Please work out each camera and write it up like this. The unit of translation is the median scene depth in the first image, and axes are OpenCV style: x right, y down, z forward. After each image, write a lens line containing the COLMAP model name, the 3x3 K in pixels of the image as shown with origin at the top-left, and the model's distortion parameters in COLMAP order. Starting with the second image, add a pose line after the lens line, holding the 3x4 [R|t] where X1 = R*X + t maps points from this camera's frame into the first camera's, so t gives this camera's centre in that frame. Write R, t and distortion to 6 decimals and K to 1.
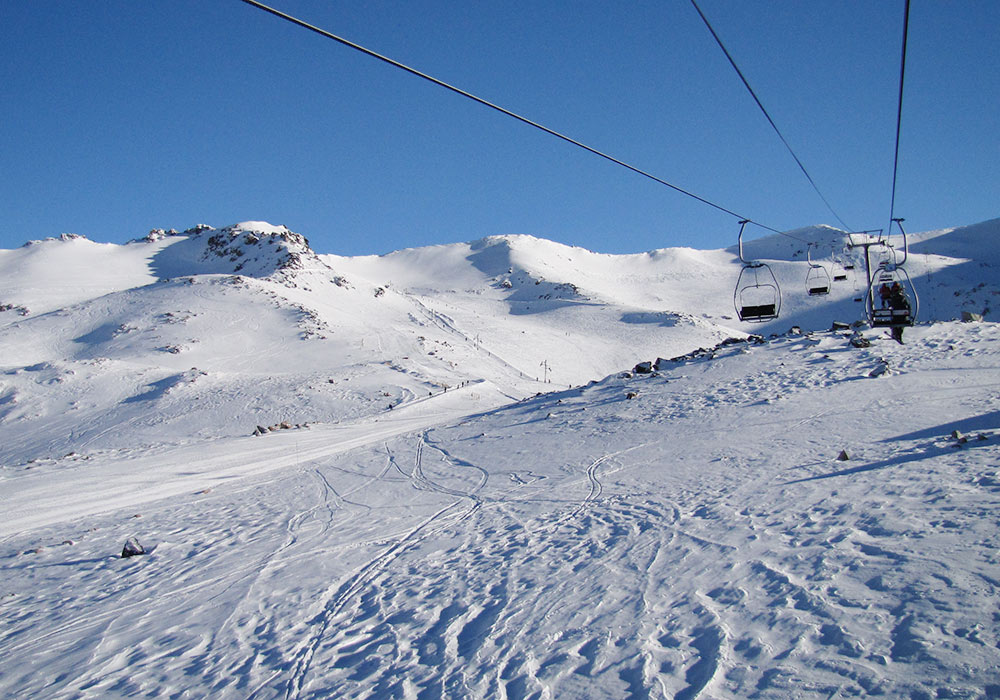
lens RADIAL K [[887.7, 0, 500.0], [0, 887.7, 350.0], [0, 0, 1]] dist [-0.060900, 0.016022]
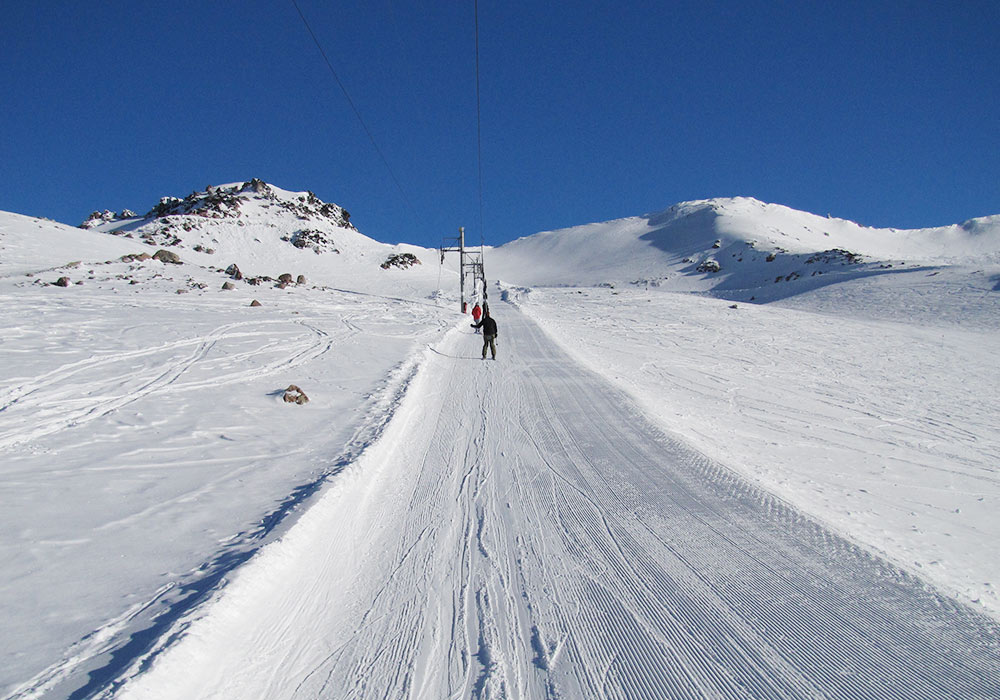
lens RADIAL K [[887.7, 0, 500.0], [0, 887.7, 350.0], [0, 0, 1]] dist [-0.060900, 0.016022]
pose [[0.965811, -0.055130, -0.253318, 0.015813], [0.035544, 0.996059, -0.081257, 0.012554], [0.256799, 0.069476, 0.963964, 0.428848]]
